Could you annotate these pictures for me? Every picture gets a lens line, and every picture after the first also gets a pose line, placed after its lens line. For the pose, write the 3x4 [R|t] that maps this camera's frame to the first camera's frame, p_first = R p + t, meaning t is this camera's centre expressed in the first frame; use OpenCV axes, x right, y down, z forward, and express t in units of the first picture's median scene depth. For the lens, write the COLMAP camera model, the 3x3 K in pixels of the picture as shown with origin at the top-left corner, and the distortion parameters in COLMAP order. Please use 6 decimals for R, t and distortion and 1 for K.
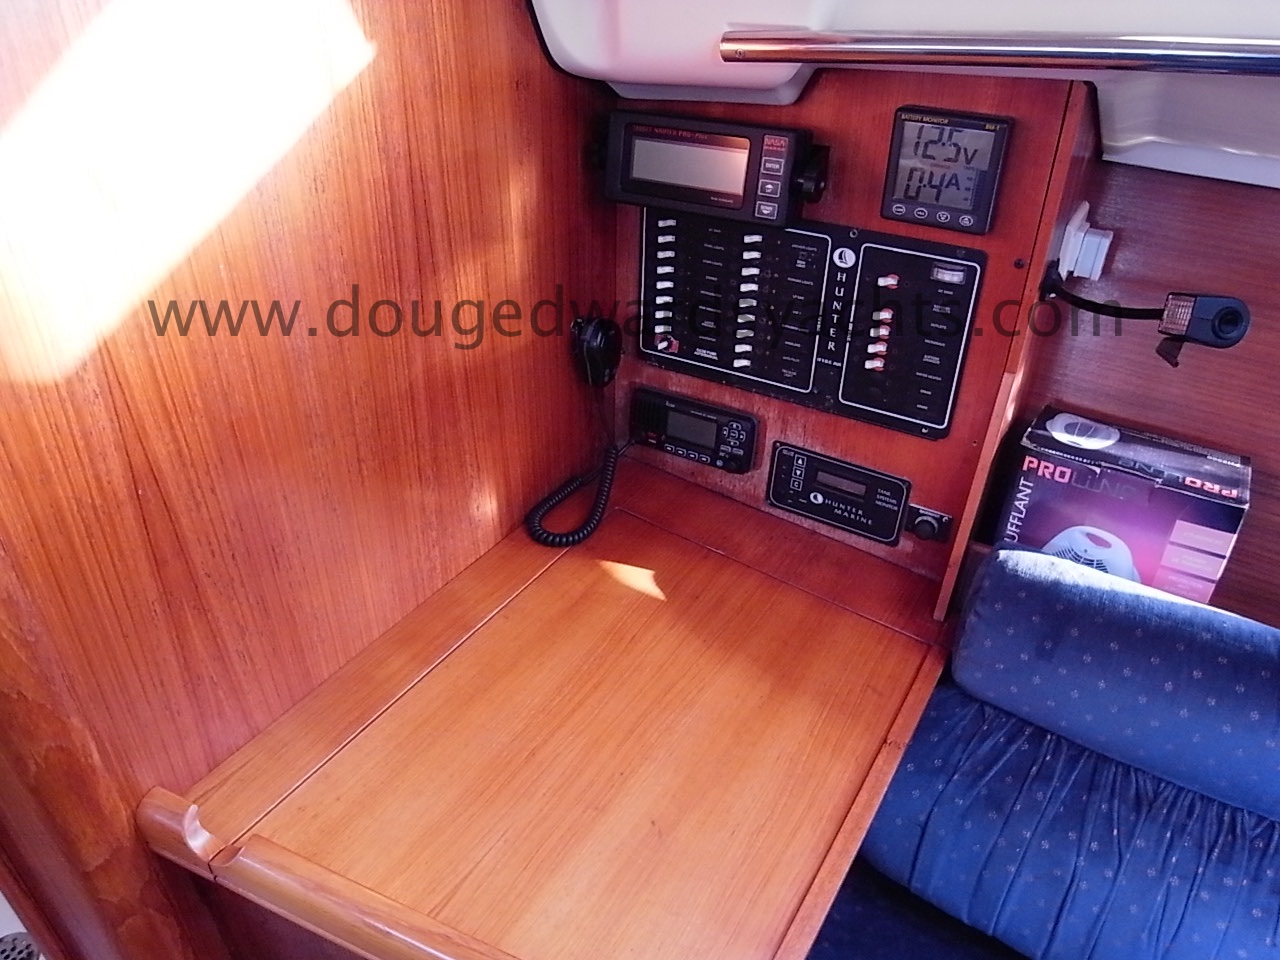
lens RADIAL K [[903.0, 0, 630.6], [0, 903.0, 484.7], [0, 0, 1]] dist [-0.049807, -0.008751]
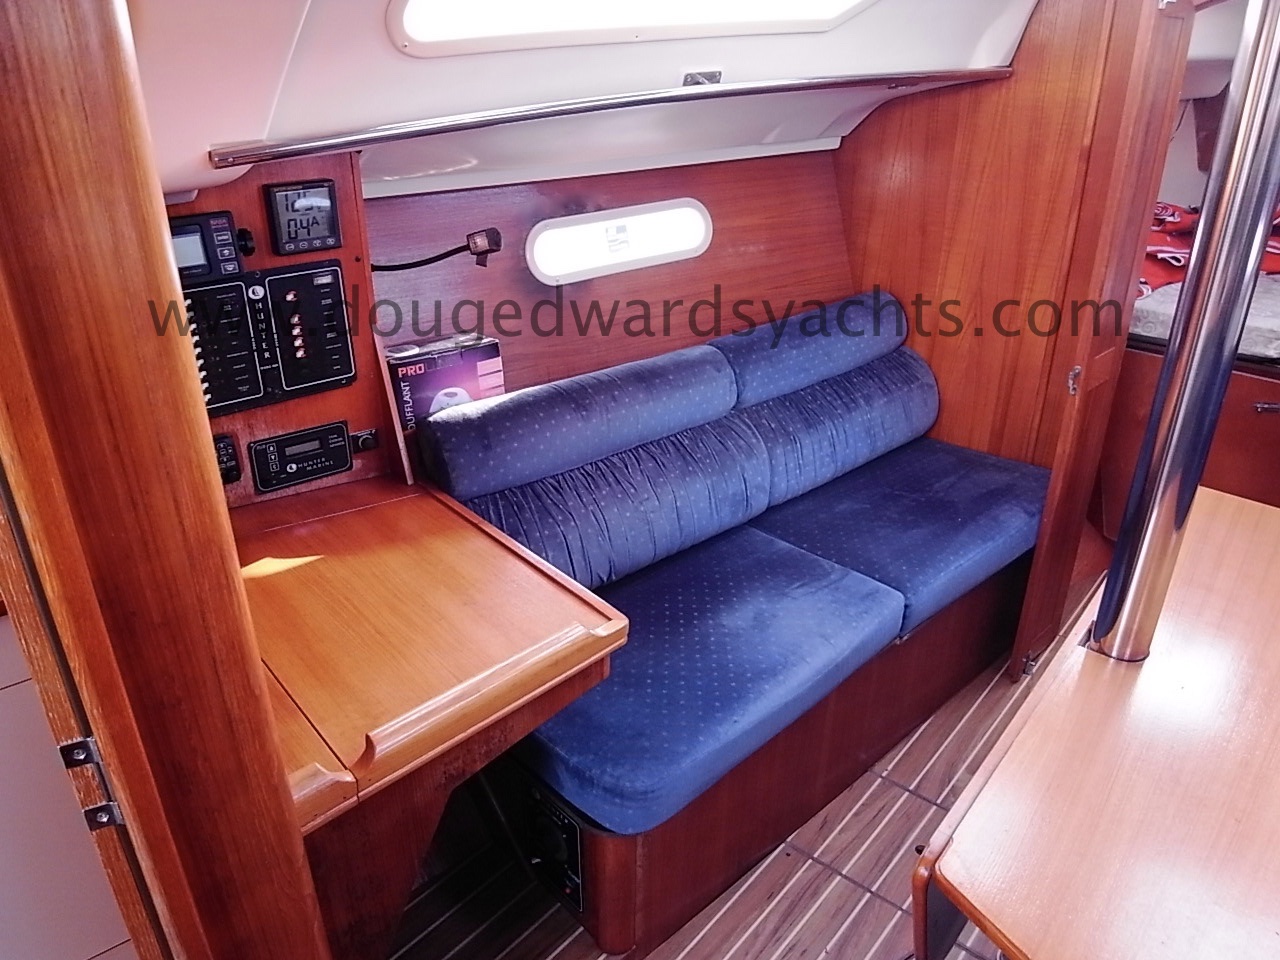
lens RADIAL K [[903.0, 0, 630.6], [0, 903.0, 484.7], [0, 0, 1]] dist [-0.049807, -0.008751]
pose [[0.309433, -0.422174, 0.852068, -0.943817], [0.511357, 0.829334, 0.225208, -0.008635], [-0.801726, 0.366024, 0.472505, -0.061684]]
